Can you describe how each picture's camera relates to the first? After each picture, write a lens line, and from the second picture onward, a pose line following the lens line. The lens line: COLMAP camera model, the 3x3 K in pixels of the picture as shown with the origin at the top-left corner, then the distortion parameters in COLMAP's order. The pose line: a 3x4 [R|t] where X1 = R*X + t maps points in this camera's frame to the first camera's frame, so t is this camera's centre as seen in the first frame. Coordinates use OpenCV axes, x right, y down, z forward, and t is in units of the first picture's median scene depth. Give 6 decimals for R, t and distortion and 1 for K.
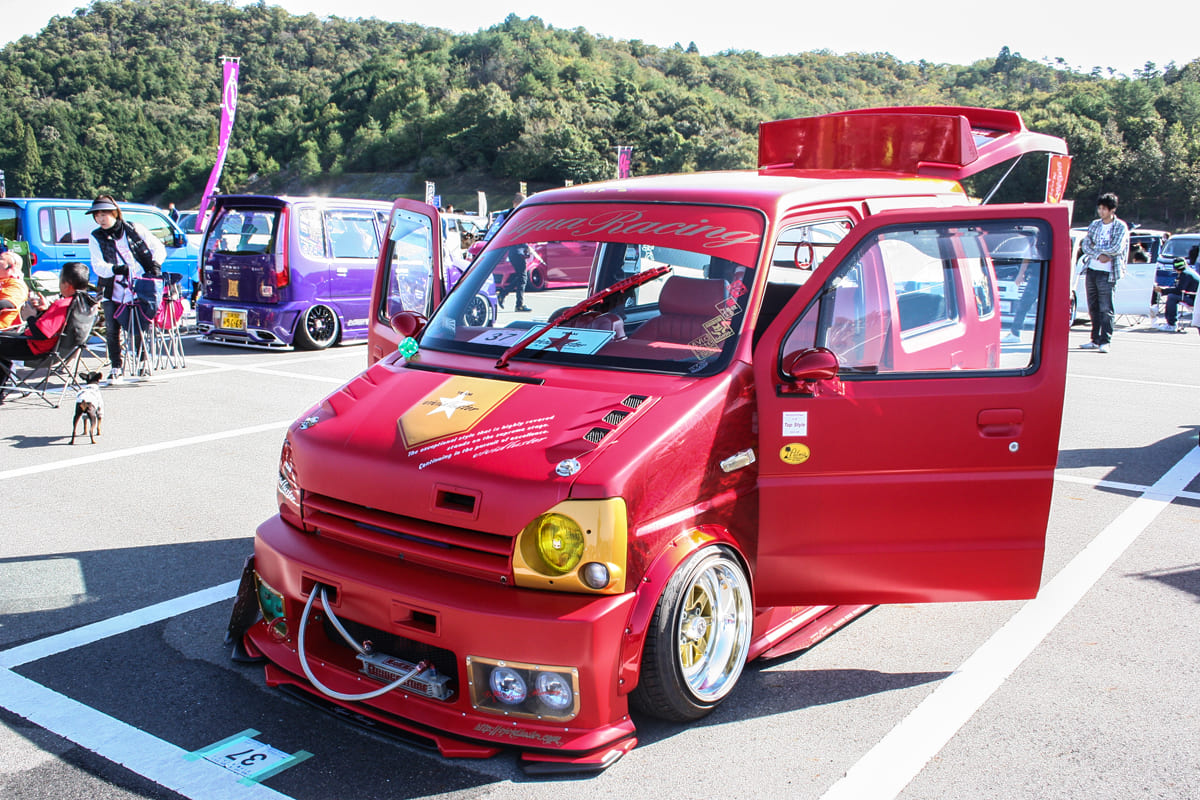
lens RADIAL K [[1220.9, 0, 598.1], [0, 1220.9, 405.6], [0, 0, 1]] dist [-0.081033, 0.000000]
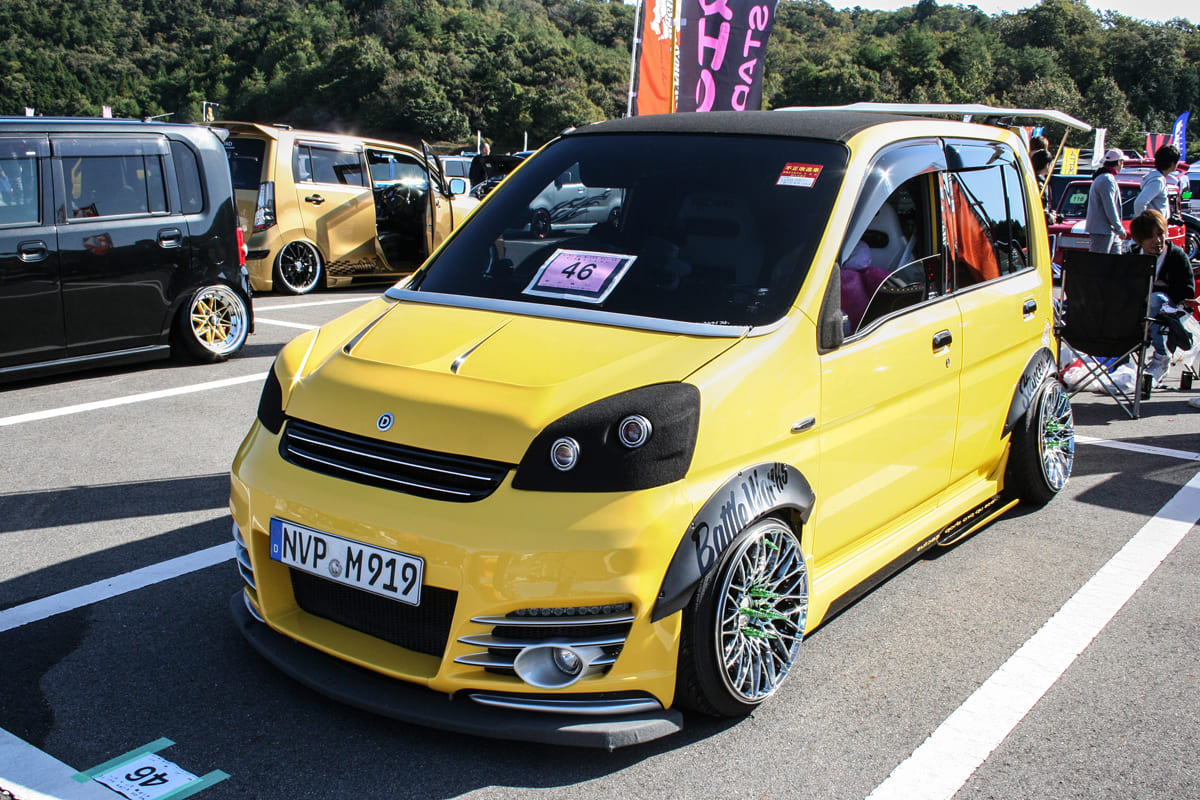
lens RADIAL K [[1303.3, 0, 593.6], [0, 1303.3, 371.7], [0, 0, 1]] dist [-0.062930, 0.000000]
pose [[0.999851, 0.003489, -0.016908, 0.098571], [-0.003477, 0.999994, 0.000716, 0.014524], [0.016911, -0.000657, 0.999857, -0.075950]]
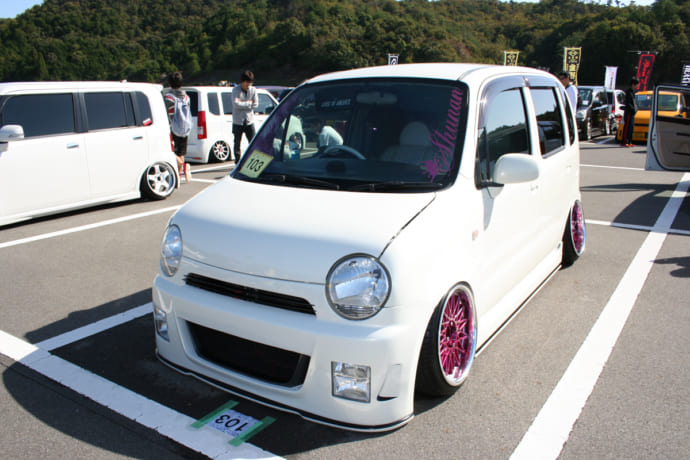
lens RADIAL K [[610.2, 0, 340.1], [0, 610.2, 233.4], [0, 0, 1]] dist [-0.119125, 0.062242]
pose [[0.999279, -0.037865, 0.002900, -0.024943], [0.037521, 0.996201, 0.078592, -0.009659], [-0.005865, -0.078427, 0.996903, 0.063342]]
